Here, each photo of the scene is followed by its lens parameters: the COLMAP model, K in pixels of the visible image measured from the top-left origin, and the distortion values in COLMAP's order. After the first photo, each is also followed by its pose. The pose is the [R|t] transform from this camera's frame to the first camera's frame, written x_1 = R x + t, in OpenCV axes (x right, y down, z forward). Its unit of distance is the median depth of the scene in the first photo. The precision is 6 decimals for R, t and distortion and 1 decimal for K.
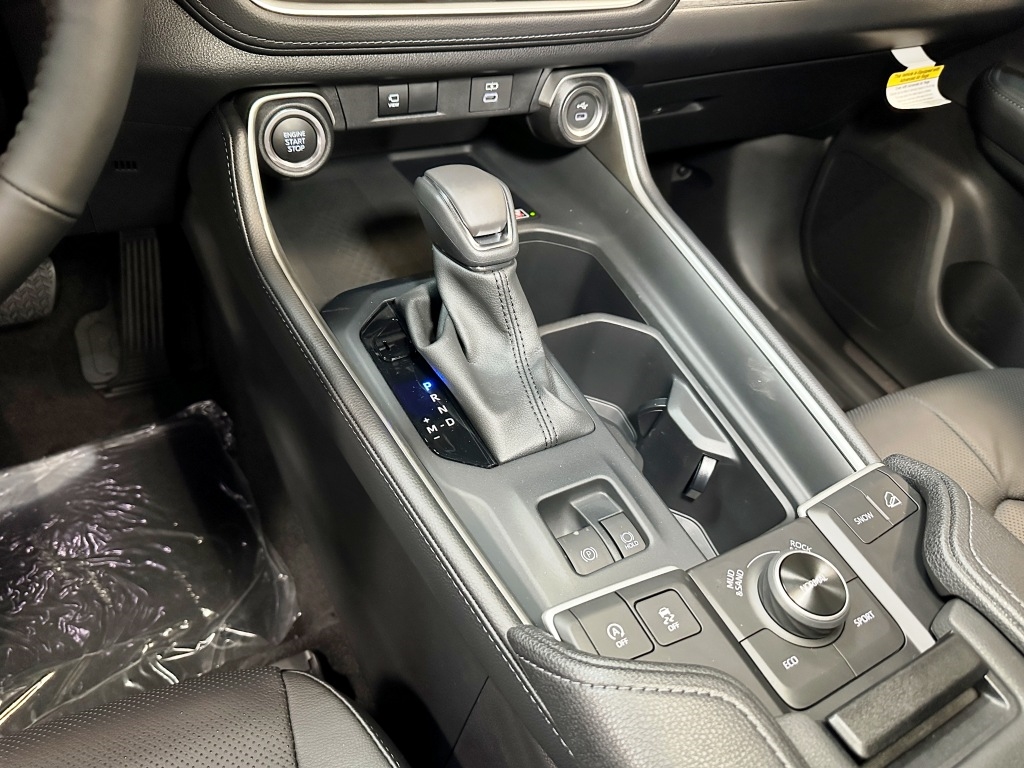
lens RADIAL K [[747.9, 0, 504.3], [0, 747.9, 386.7], [0, 0, 1]] dist [0.017234, -0.045829]
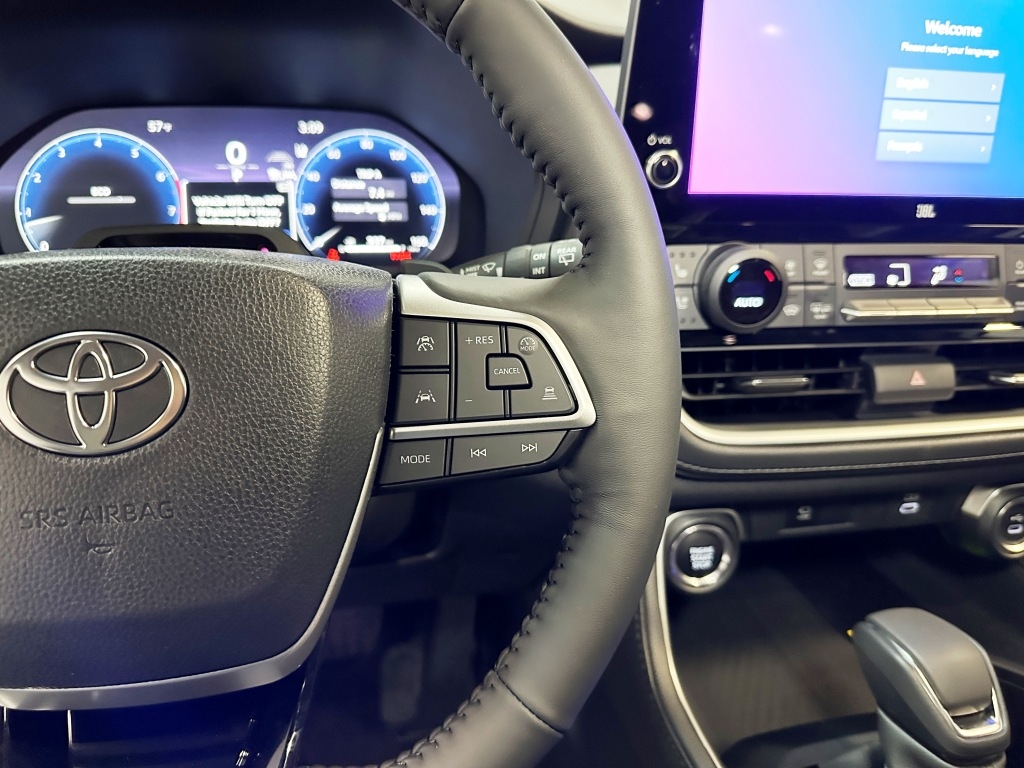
lens RADIAL K [[747.9, 0, 496.6], [0, 747.9, 381.2], [0, 0, 1]] dist [0.017234, -0.045829]
pose [[0.950181, 0.023322, -0.310824, -0.205742], [-0.136506, 0.927617, -0.347696, -0.151531], [0.280217, 0.372803, 0.884588, 0.037414]]
